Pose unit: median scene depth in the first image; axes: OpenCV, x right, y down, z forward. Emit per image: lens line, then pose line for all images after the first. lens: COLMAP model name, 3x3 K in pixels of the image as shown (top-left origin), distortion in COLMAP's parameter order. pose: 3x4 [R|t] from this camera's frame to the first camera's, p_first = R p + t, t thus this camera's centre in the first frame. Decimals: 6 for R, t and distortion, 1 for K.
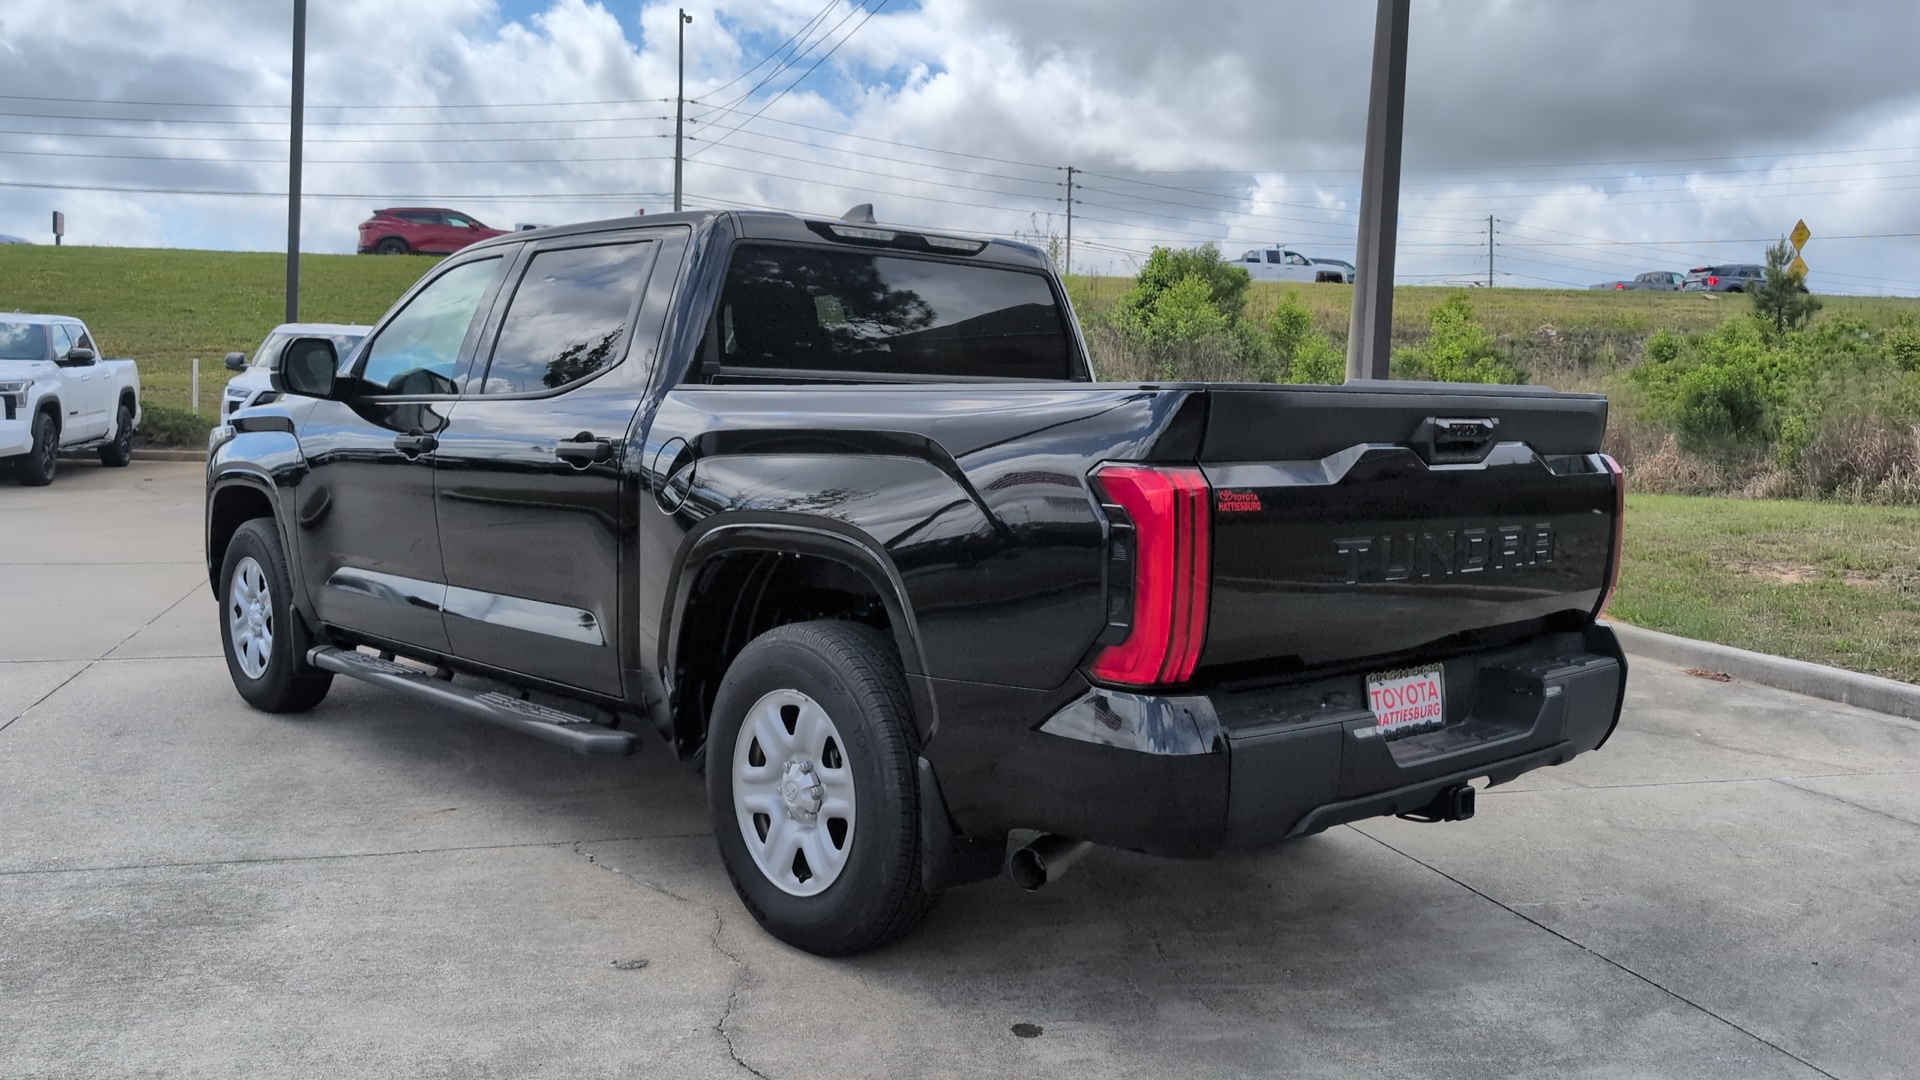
lens RADIAL K [[1605.6, 0, 946.5], [0, 1605.6, 549.9], [0, 0, 1]] dist [0.025548, -0.037578]
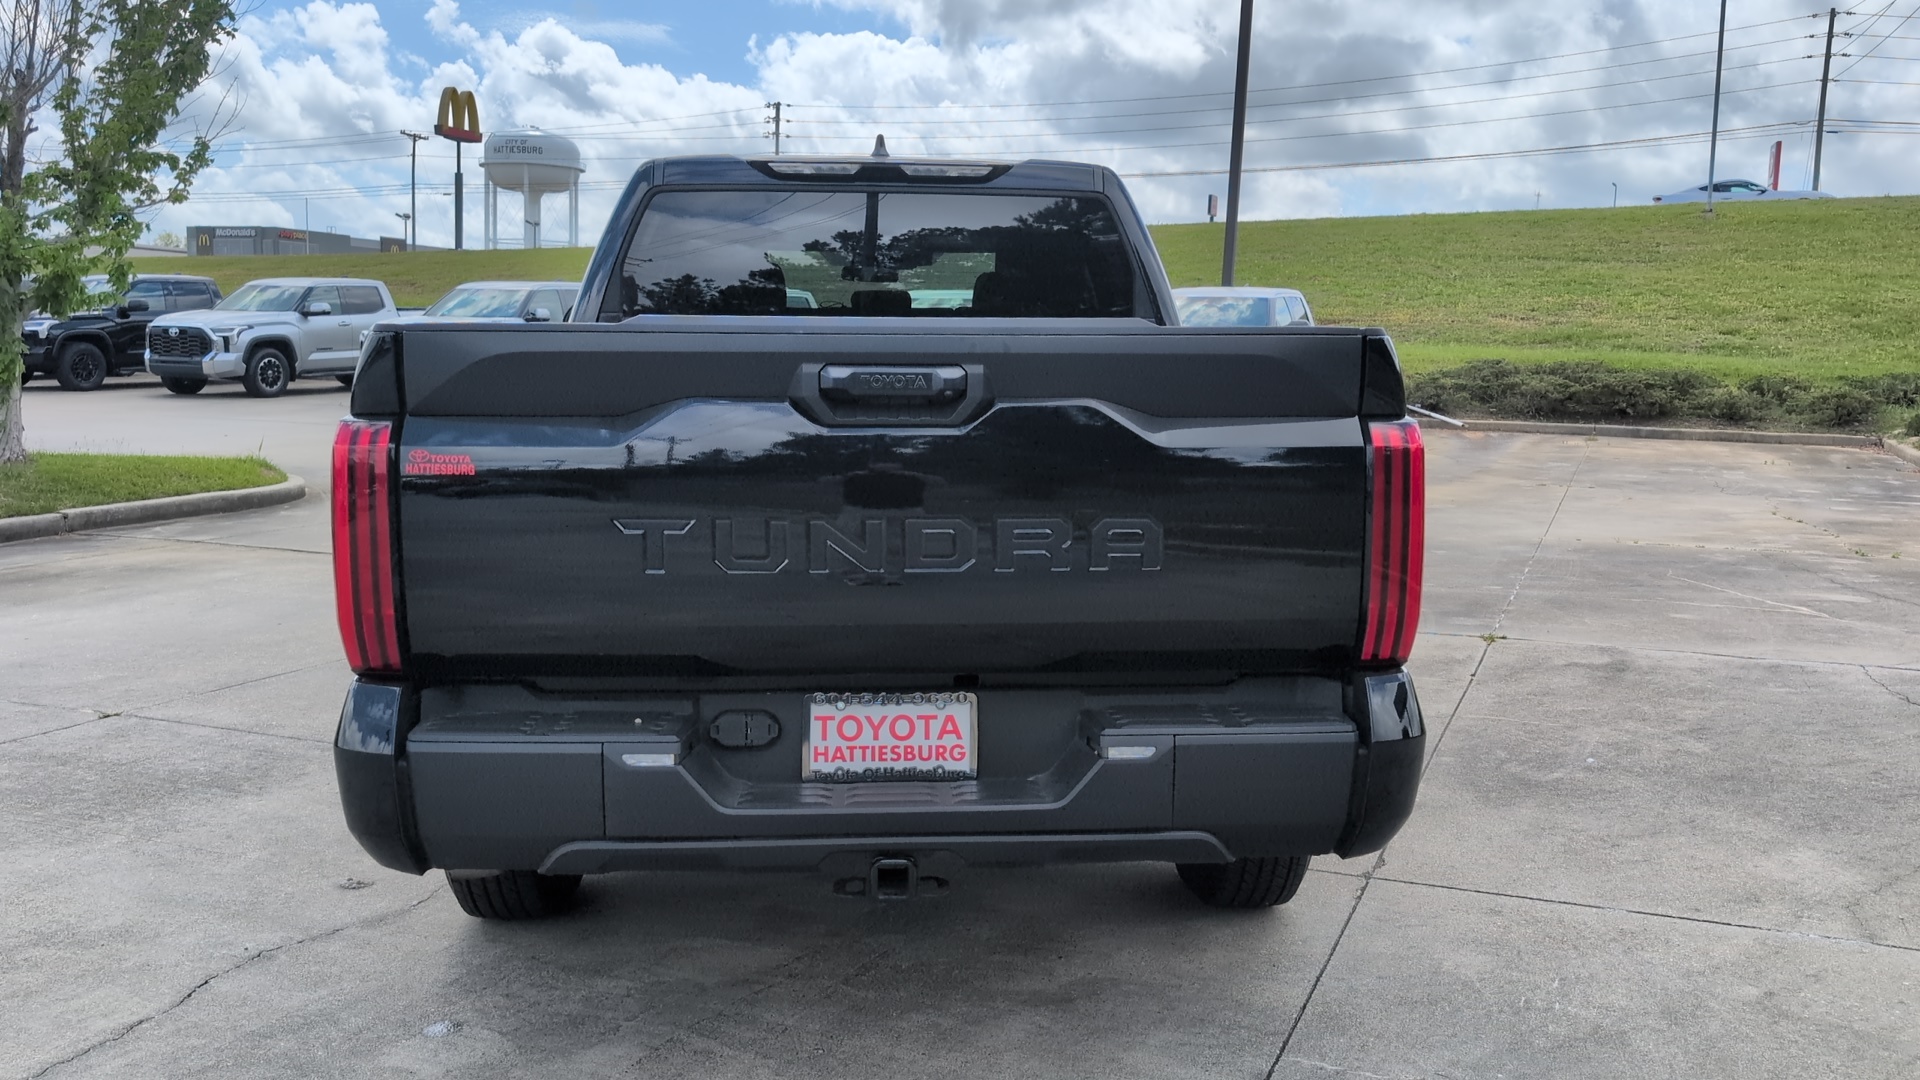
lens RADIAL K [[1605.6, 0, 963.1], [0, 1605.6, 535.9], [0, 0, 1]] dist [0.025548, -0.037578]
pose [[0.780840, 0.057911, -0.622041, 0.774127], [-0.046698, 0.998319, 0.034322, -0.028057], [0.622983, 0.002249, 0.782232, 0.422146]]
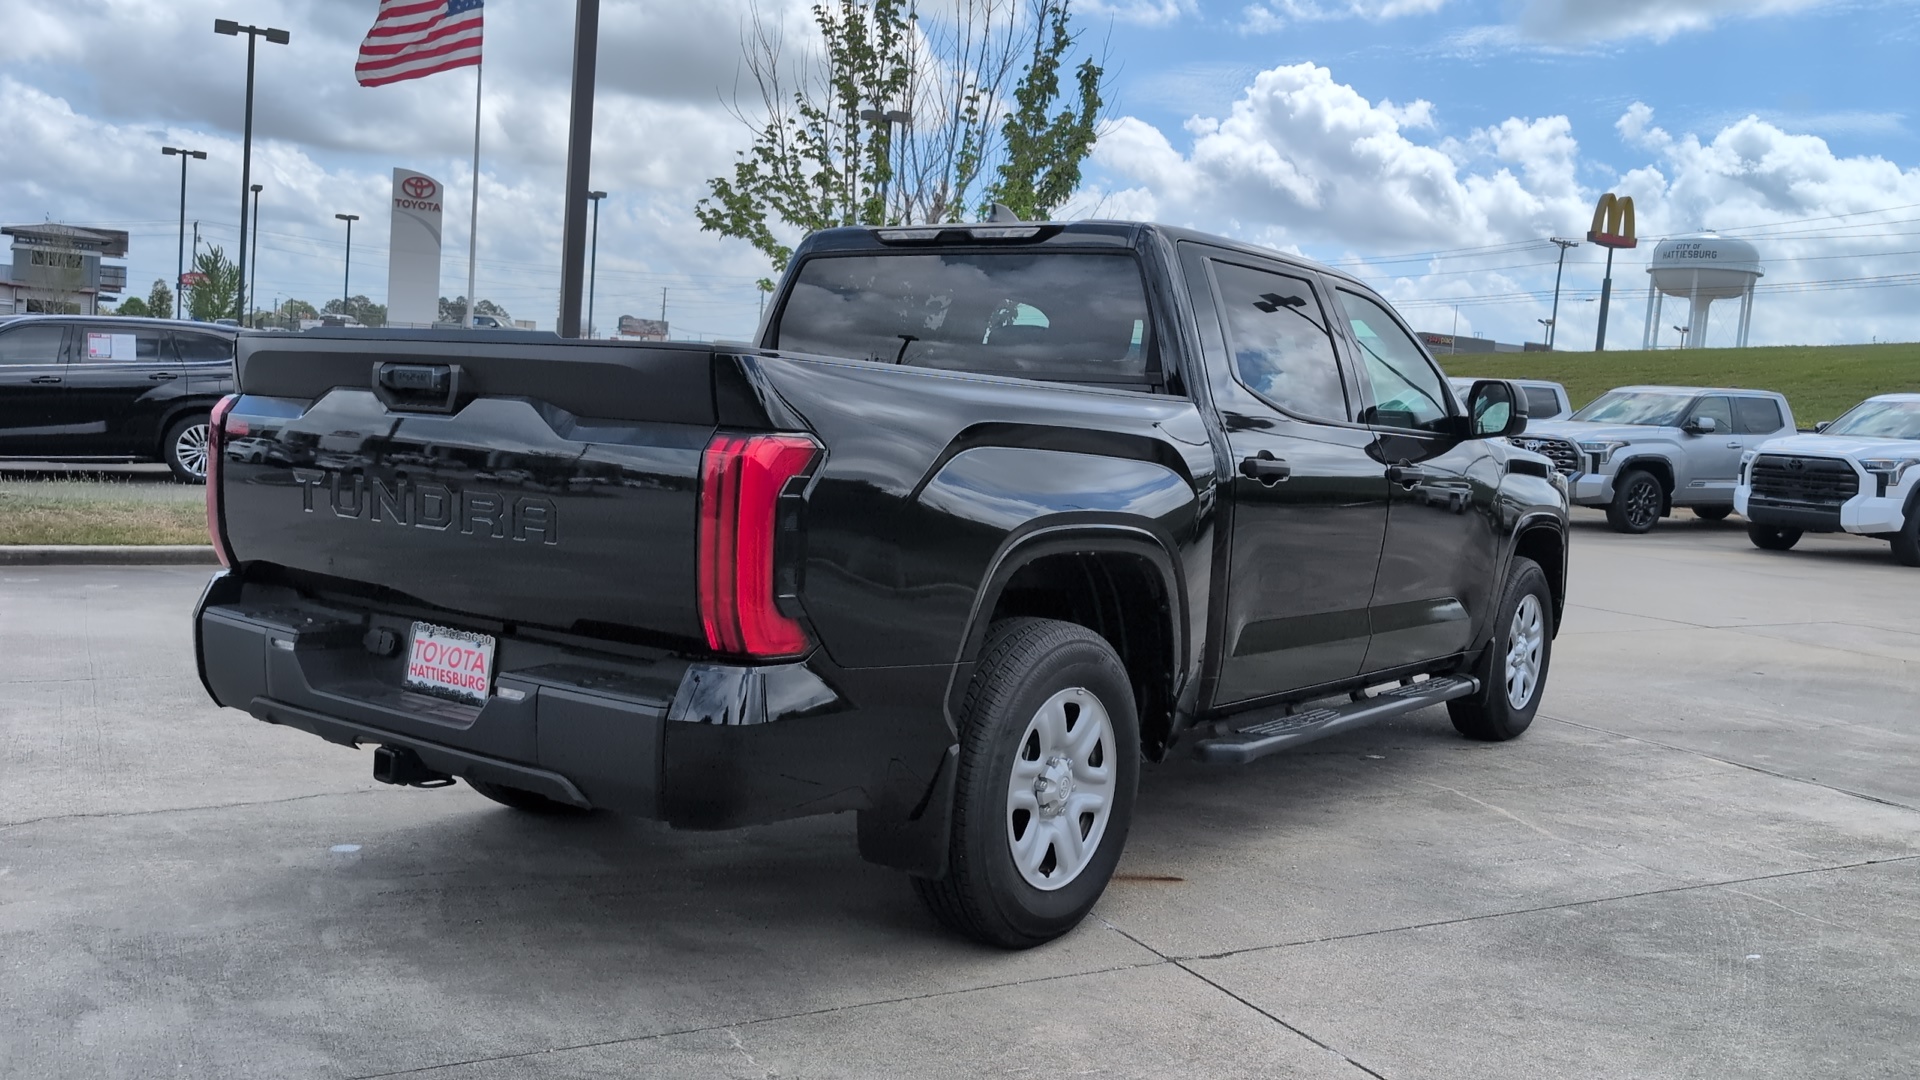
lens RADIAL K [[1605.6, 0, 985.0], [0, 1605.6, 559.2], [0, 0, 1]] dist [0.025548, -0.037578]
pose [[0.215344, 0.078810, -0.973353, 1.274584], [-0.139867, 0.988951, 0.049129, -0.058526], [0.966470, 0.125561, 0.223988, 1.076658]]
